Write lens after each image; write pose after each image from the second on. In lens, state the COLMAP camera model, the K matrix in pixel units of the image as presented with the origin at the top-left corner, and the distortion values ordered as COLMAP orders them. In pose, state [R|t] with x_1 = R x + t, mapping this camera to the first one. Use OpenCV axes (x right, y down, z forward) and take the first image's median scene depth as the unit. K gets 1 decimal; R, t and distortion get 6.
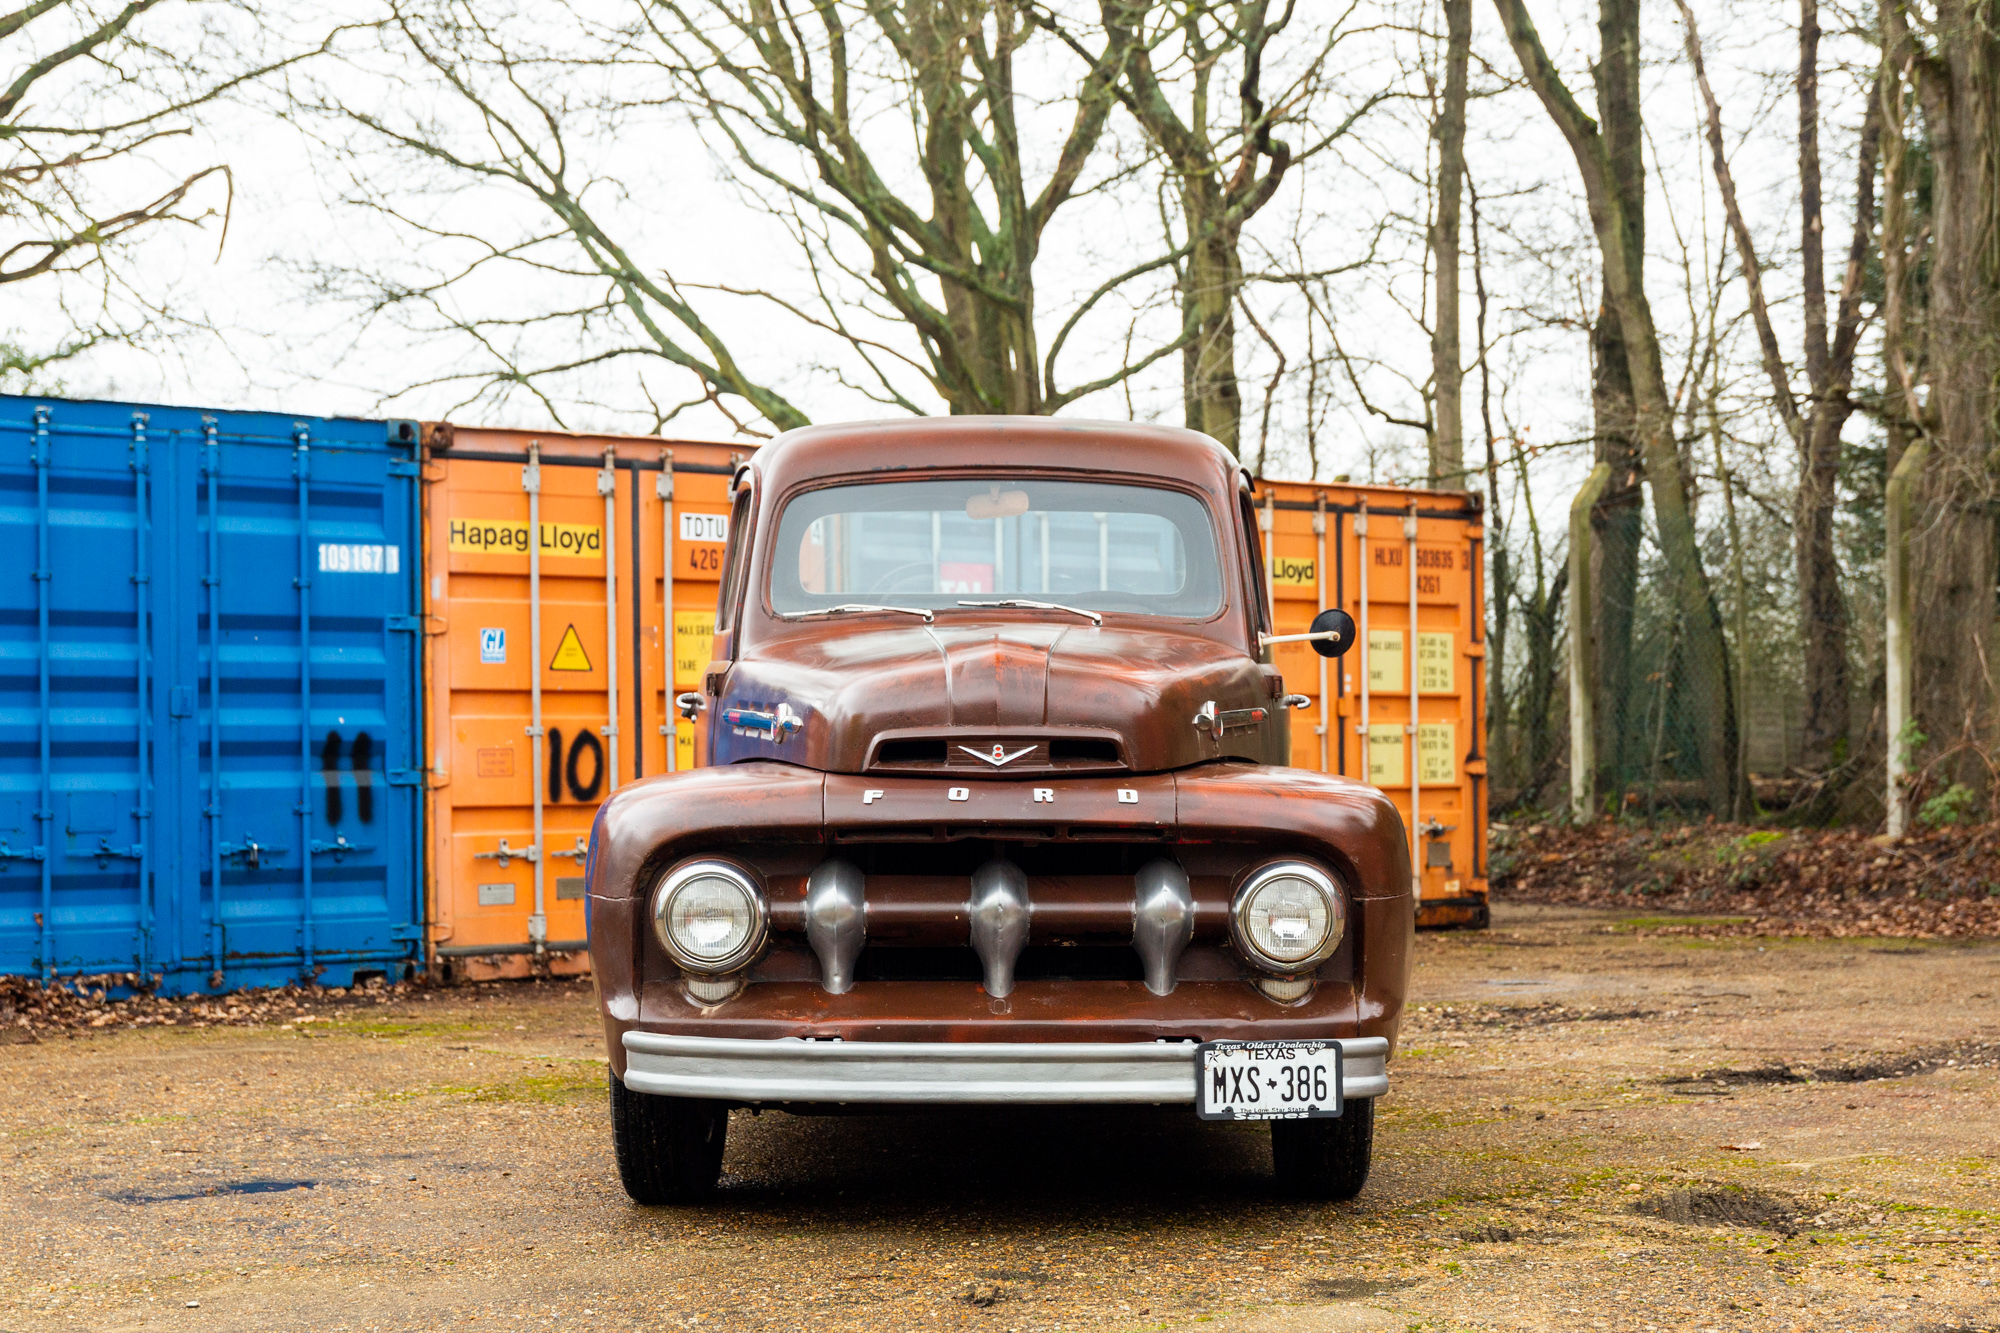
lens RADIAL K [[3493.9, 0, 1002.2], [0, 3493.9, 764.7], [0, 0, 1]] dist [-0.016918, 0.000000]
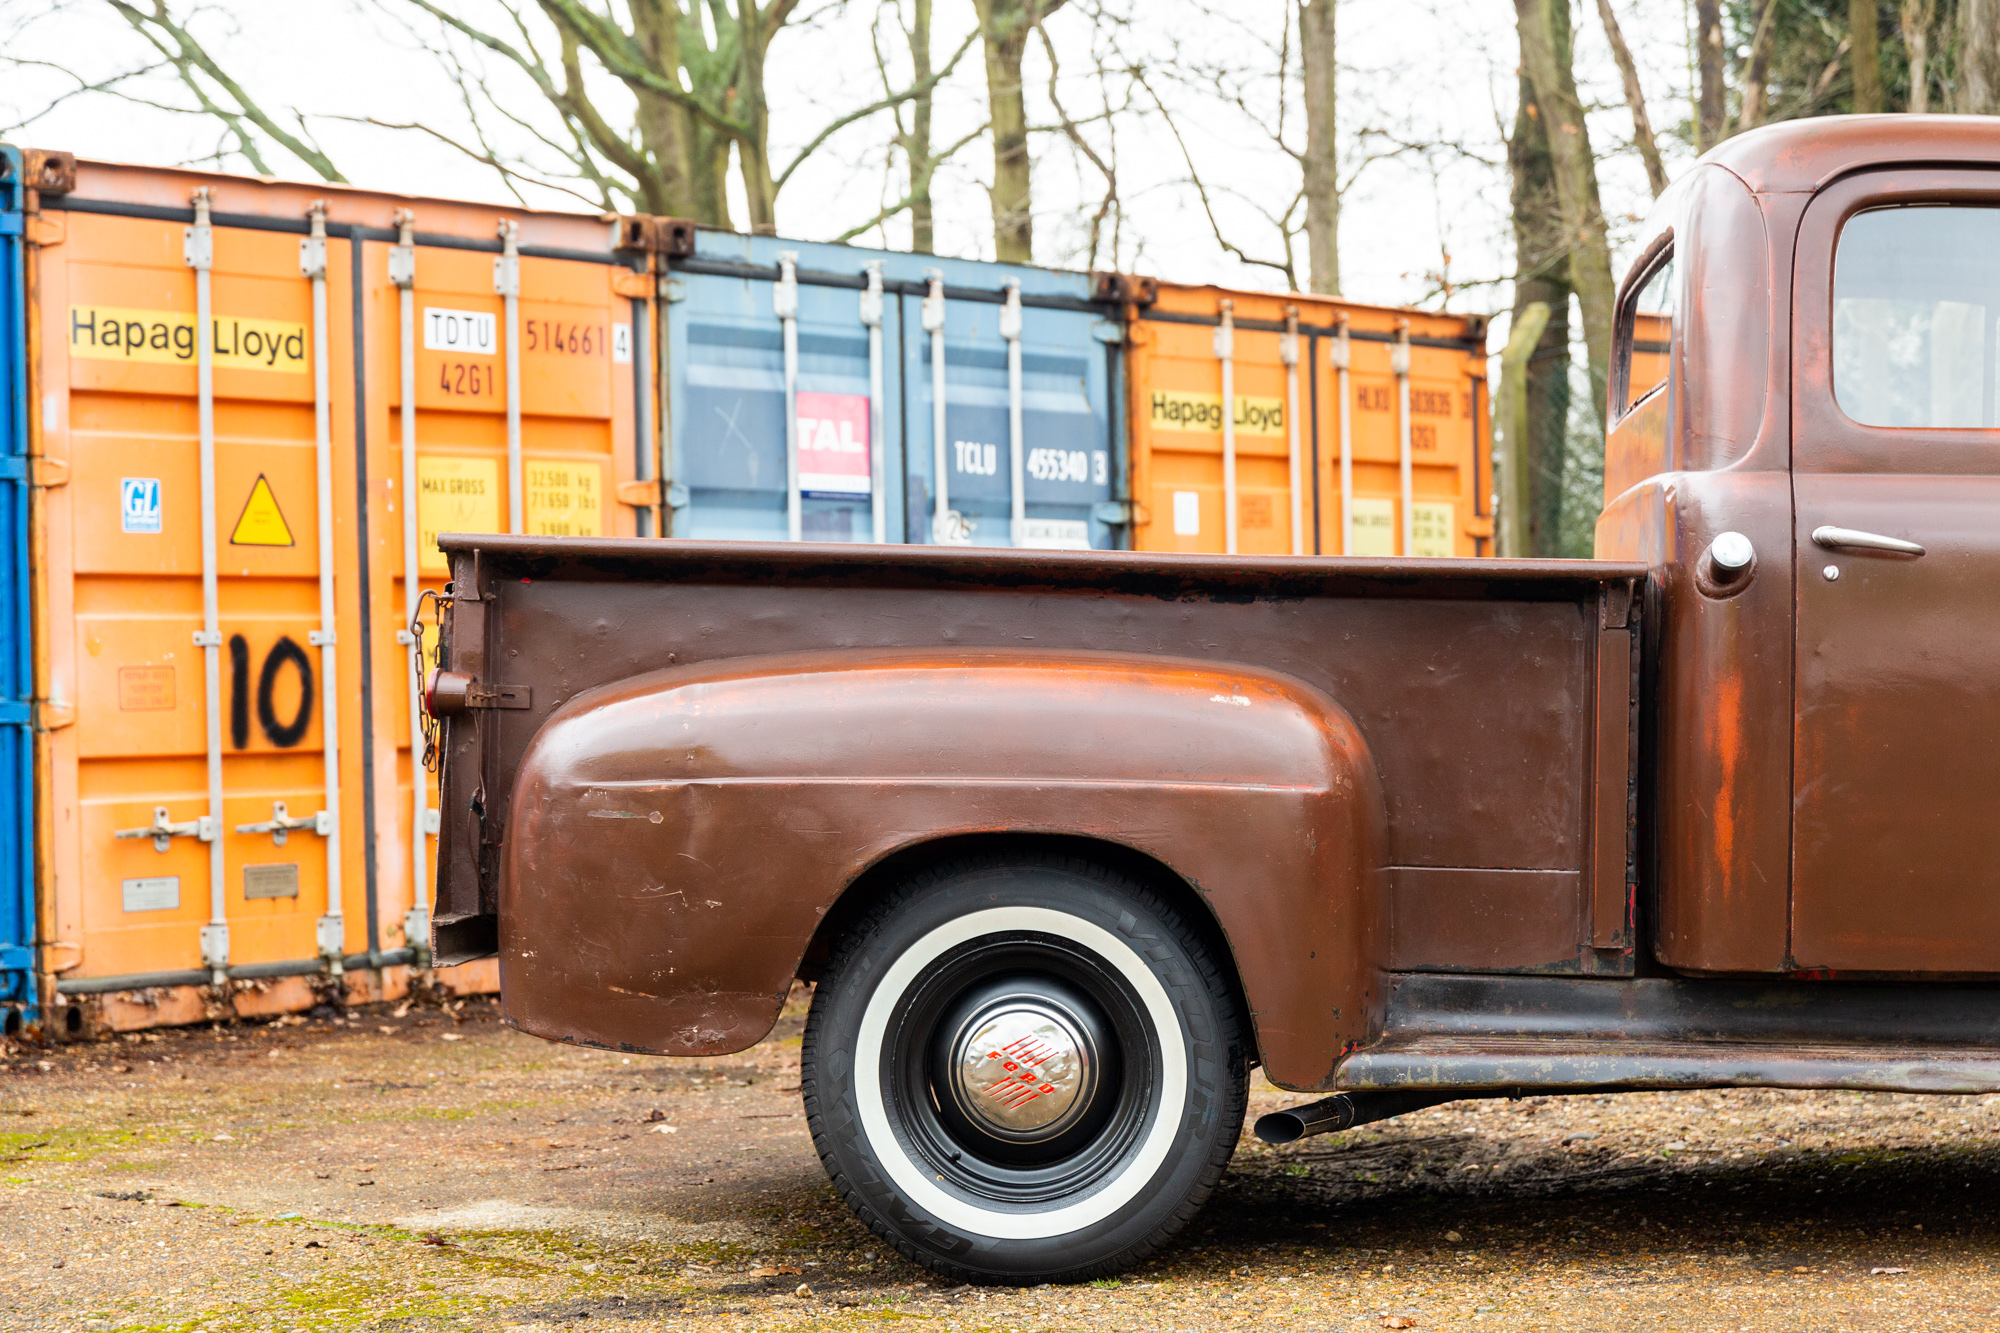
lens RADIAL K [[3621.4, 0, 1019.7], [0, 3621.4, 673.4], [0, 0, 1]] dist [-0.001722, 0.000000]
pose [[0.993394, -0.010871, 0.114238, -0.058969], [0.011951, 0.999890, -0.008769, 0.004198], [-0.114130, 0.010077, 0.993415, 0.307008]]
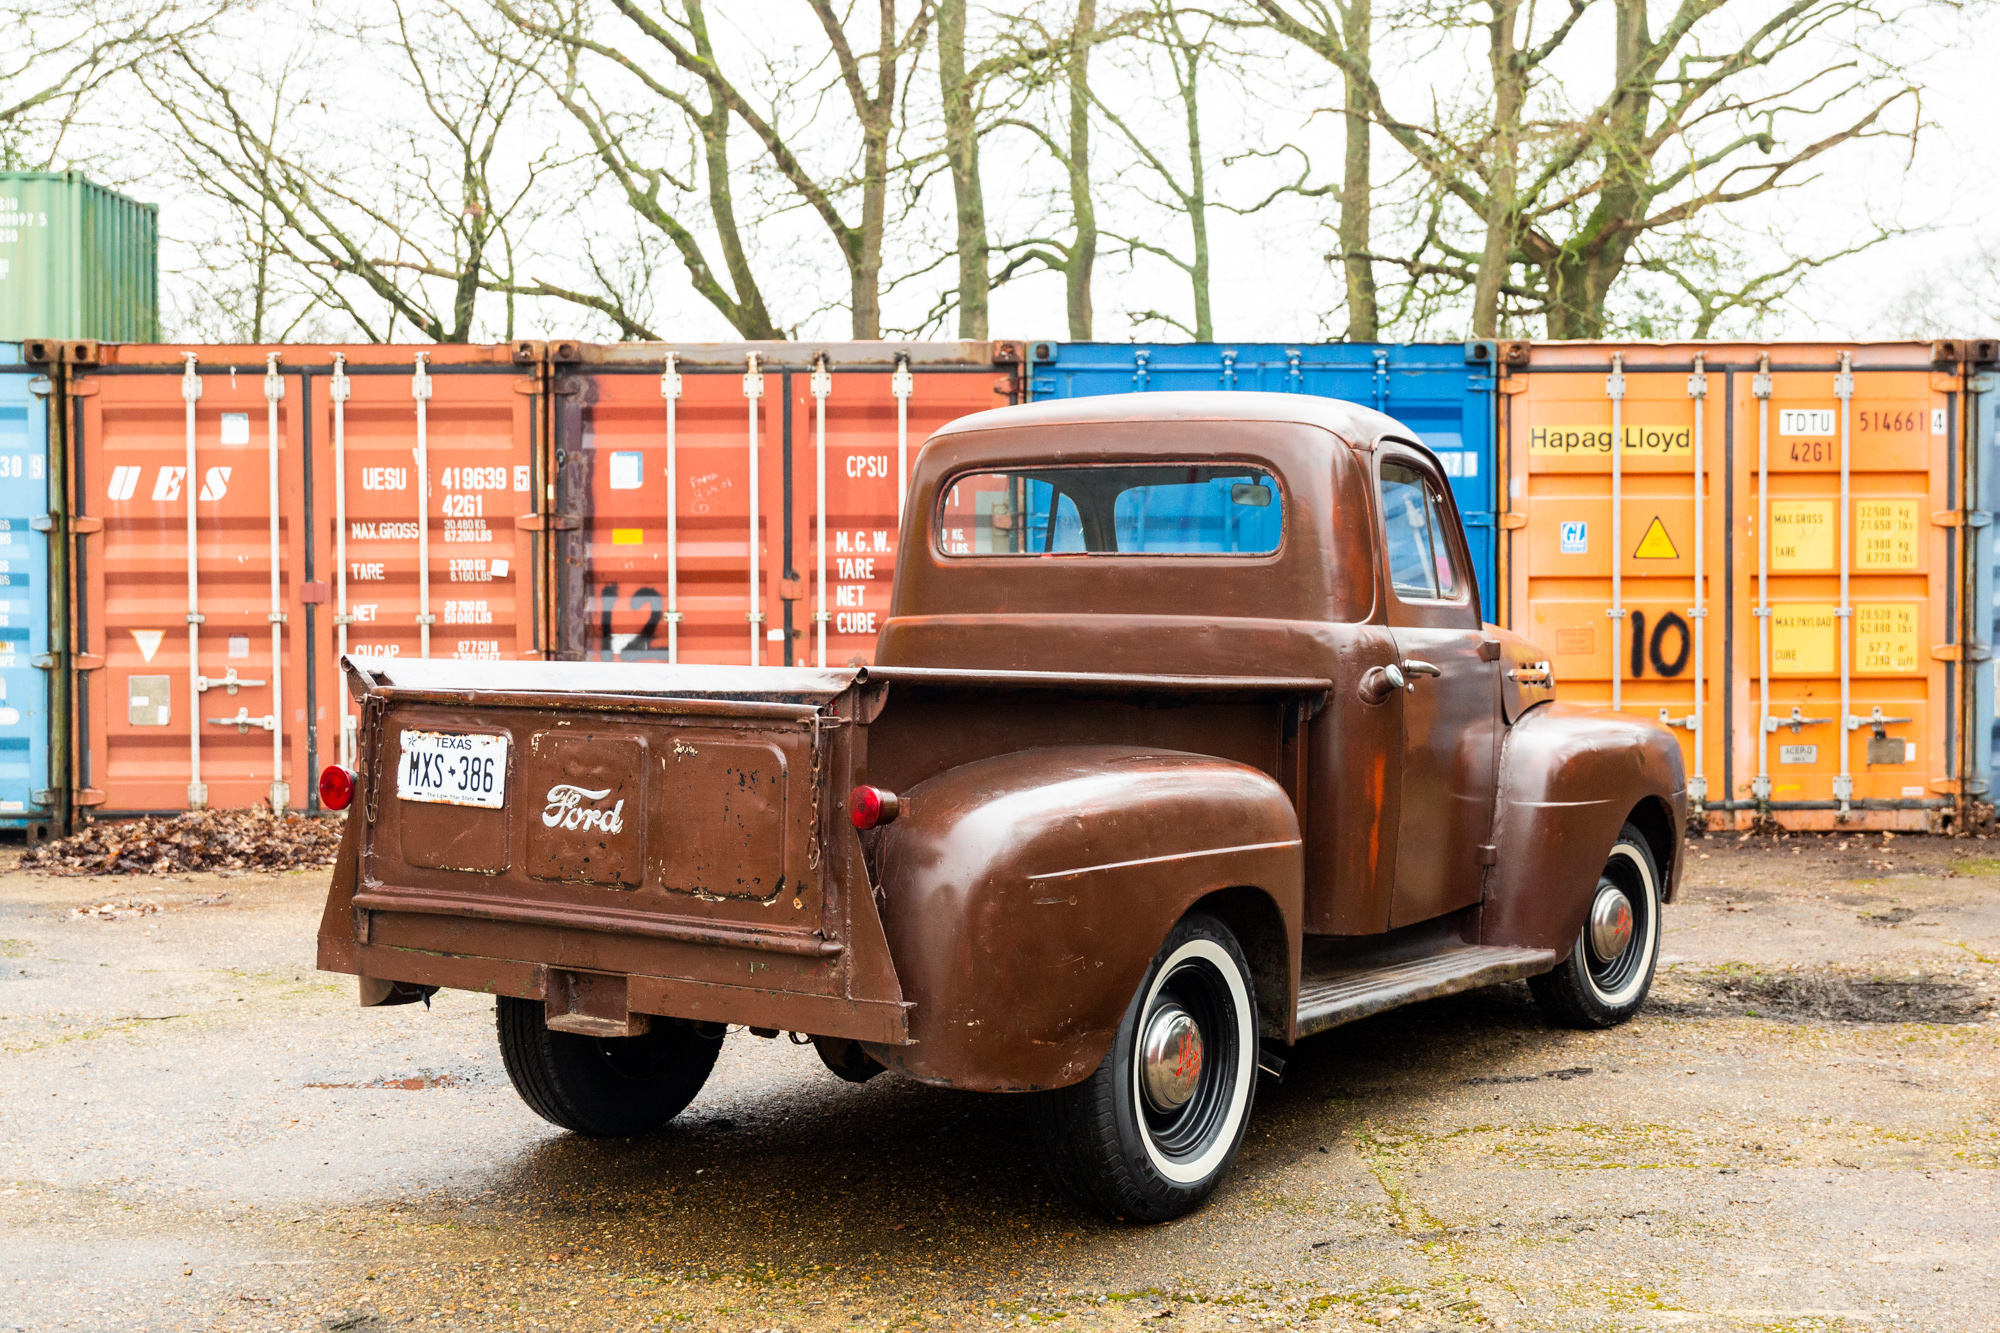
lens RADIAL K [[2541.8, 0, 1030.9], [0, 2541.8, 639.4], [0, 0, 1]] dist [0.005355, 0.000000]
pose [[0.767558, 0.025163, -0.640485, 0.233106], [-0.003138, 0.999365, 0.035501, -0.028283], [0.640971, -0.025239, 0.767150, 0.246542]]
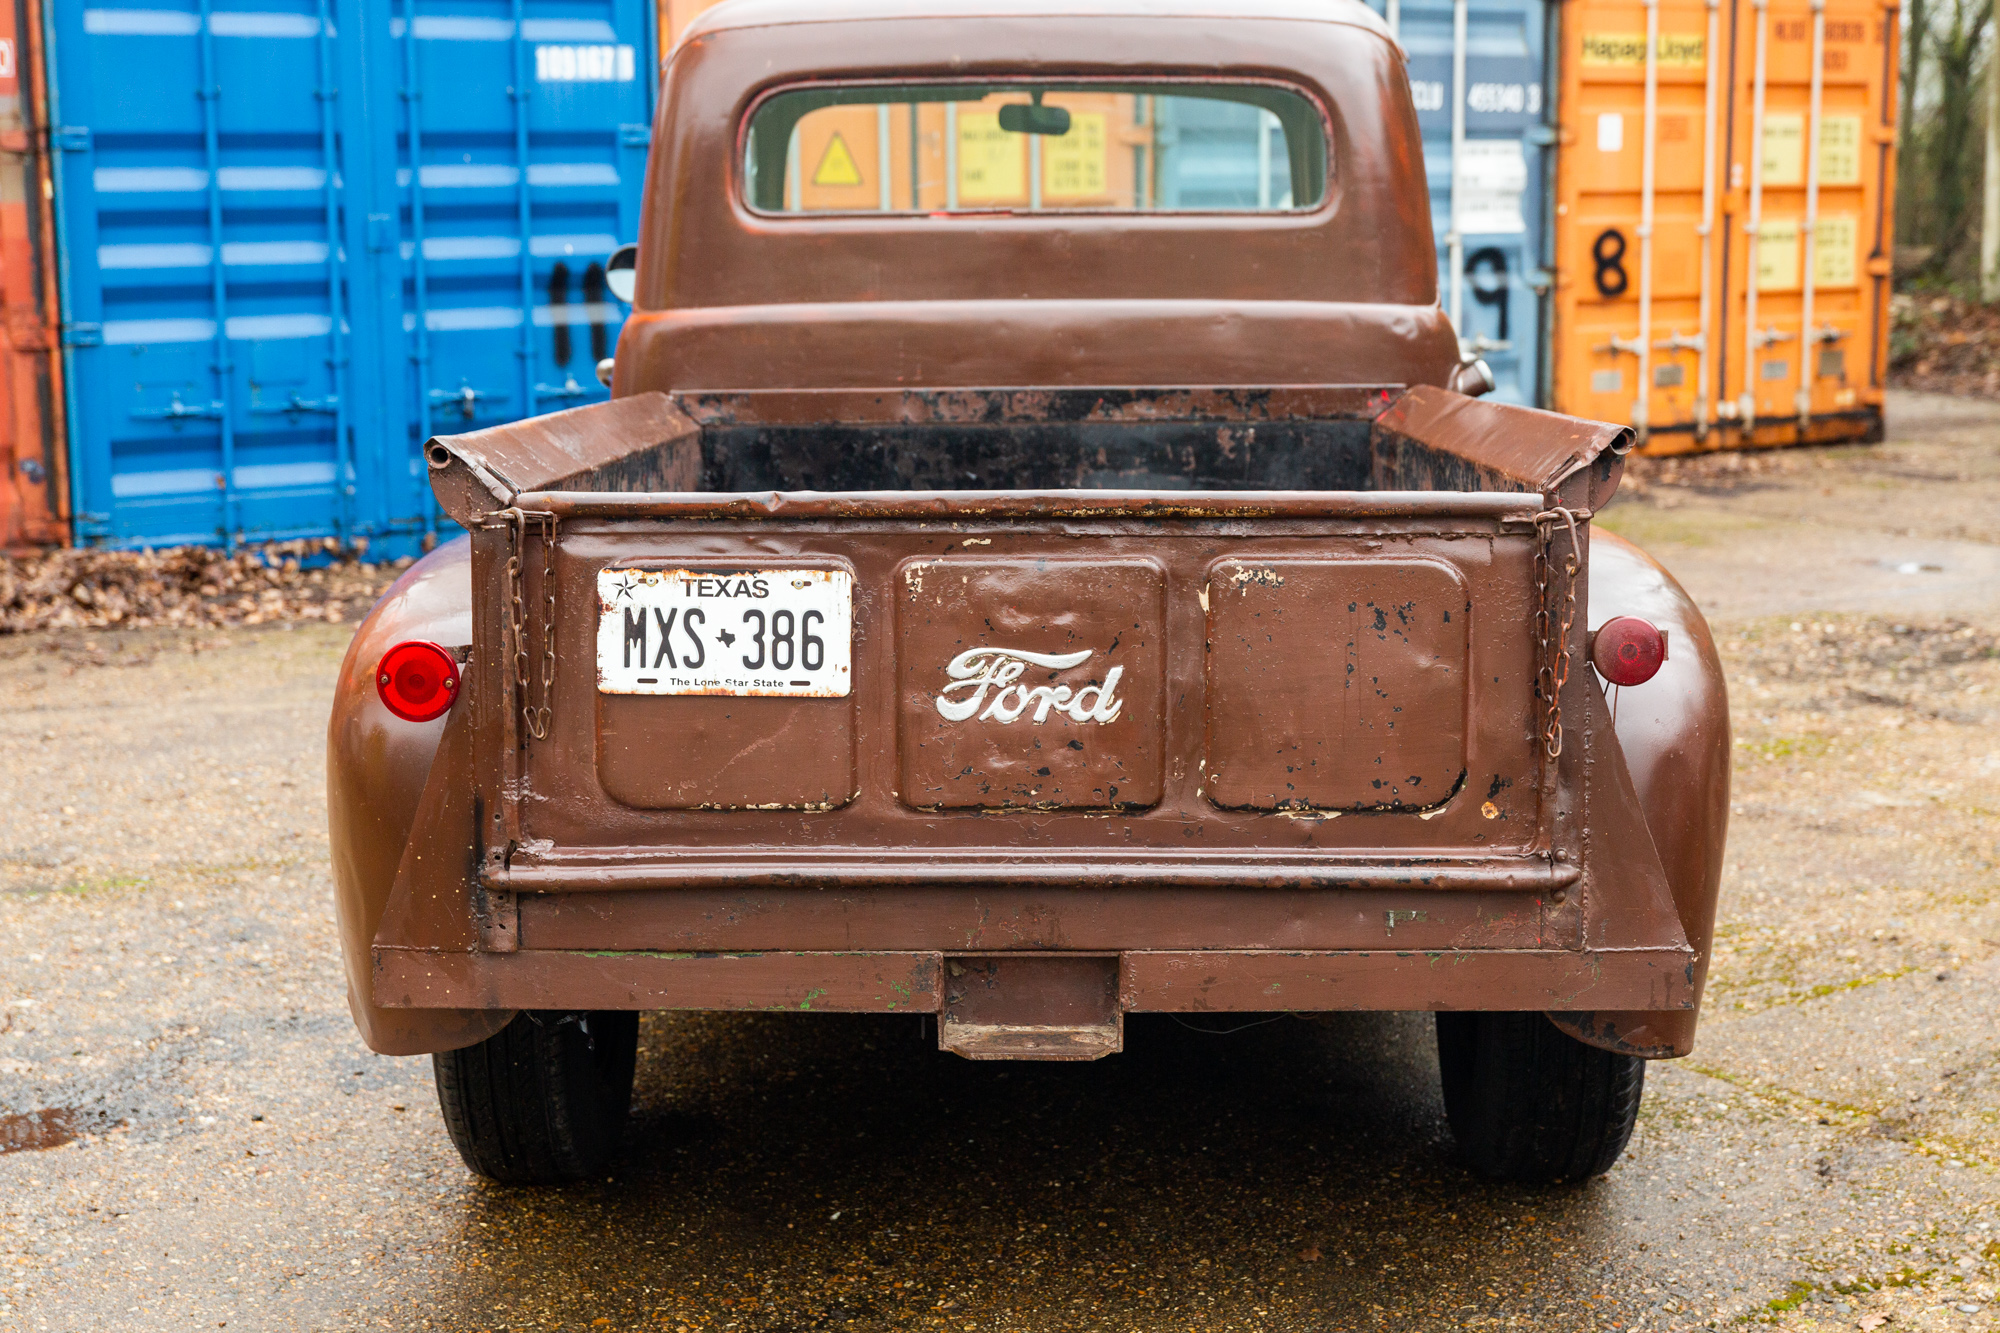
lens RADIAL K [[3008.5, 0, 1002.4], [0, 3008.5, 674.1], [0, 0, 1]] dist [-0.007554, 0.000000]
pose [[0.989458, 0.027331, -0.142219, 0.029750], [-0.002257, 0.984822, 0.173555, -0.036145], [0.144803, -0.171405, 0.974501, 0.229276]]
